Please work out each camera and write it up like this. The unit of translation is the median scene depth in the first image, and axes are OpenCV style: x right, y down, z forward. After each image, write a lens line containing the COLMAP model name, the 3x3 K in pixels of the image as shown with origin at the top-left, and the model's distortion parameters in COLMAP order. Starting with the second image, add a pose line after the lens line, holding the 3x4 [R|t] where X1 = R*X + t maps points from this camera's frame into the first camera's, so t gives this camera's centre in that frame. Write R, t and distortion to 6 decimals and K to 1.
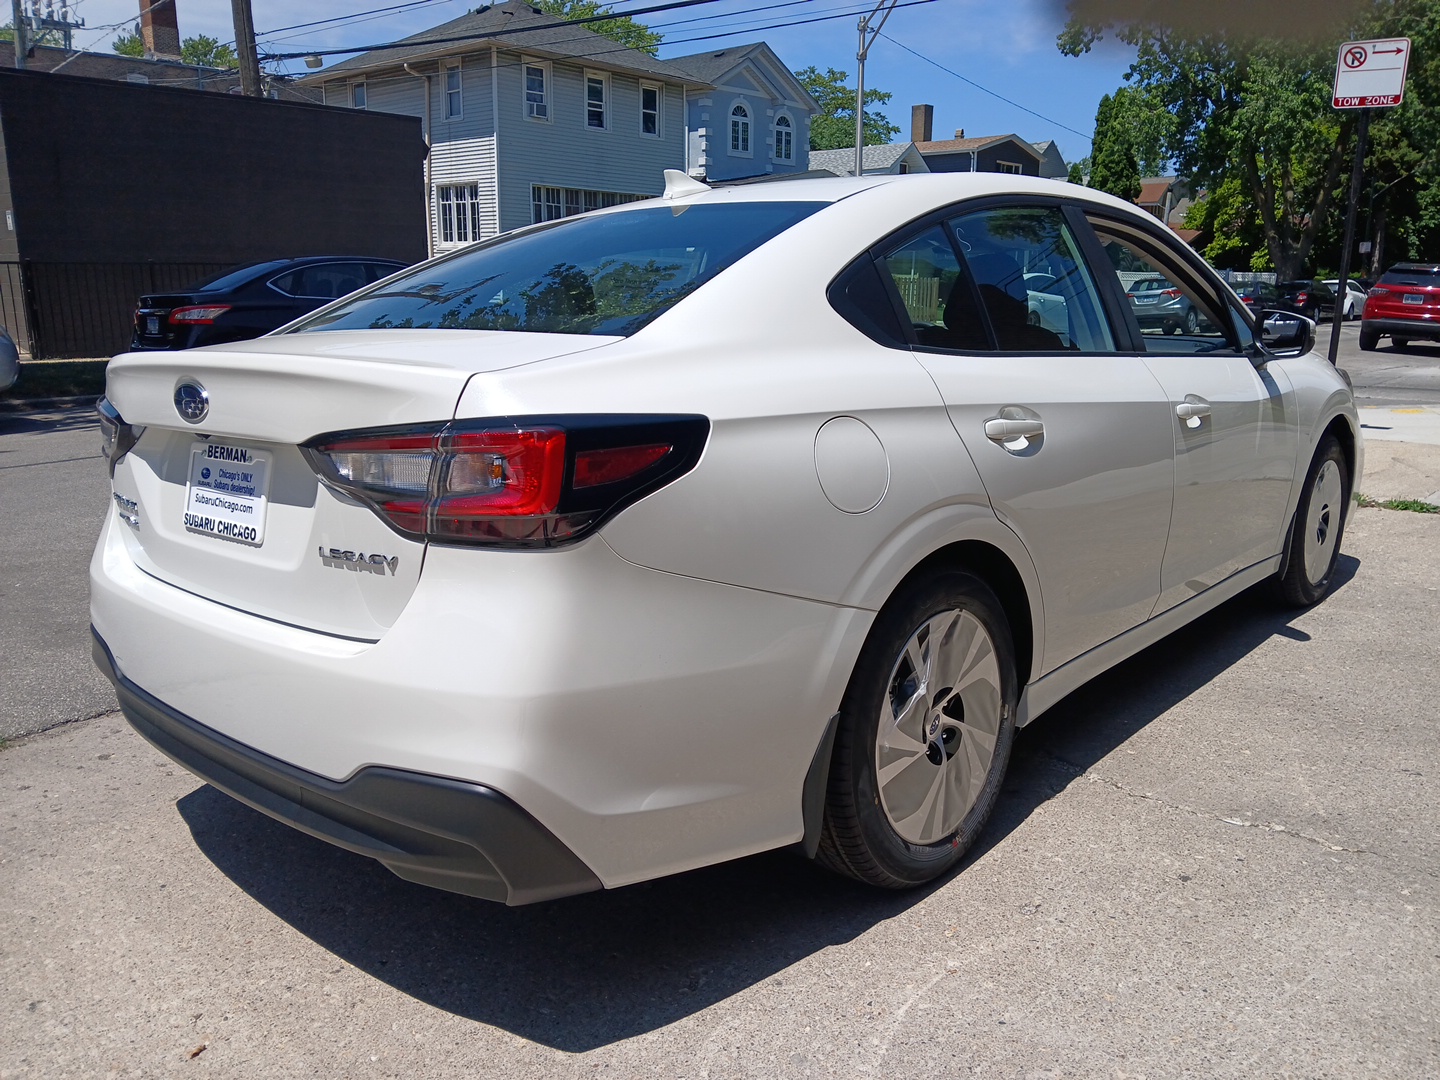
lens RADIAL K [[1115.4, 0, 720.0], [0, 1115.4, 540.0], [0, 0, 1]] dist [0.065716, -0.125195]
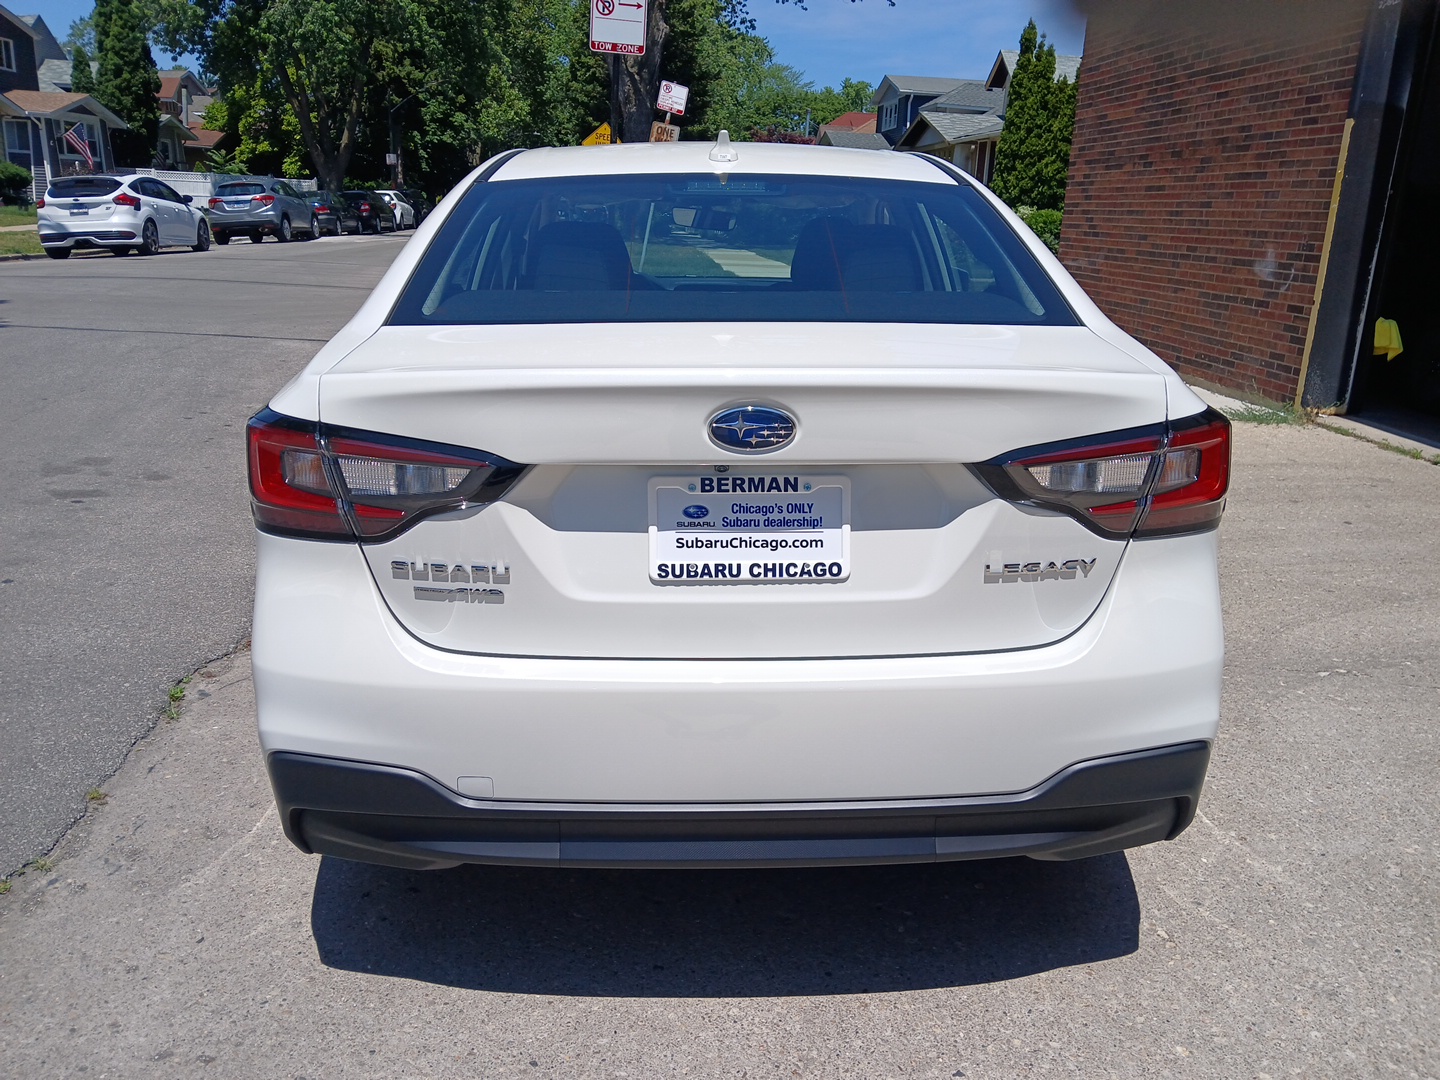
lens RADIAL K [[1112.9, 0, 652.2], [0, 1112.9, 586.9], [0, 0, 1]] dist [-0.001229, -0.010697]
pose [[0.722246, -0.200944, 0.661803, -1.009745], [0.117720, 0.978618, 0.168667, -0.143661], [-0.681545, -0.043911, 0.730458, 0.416389]]
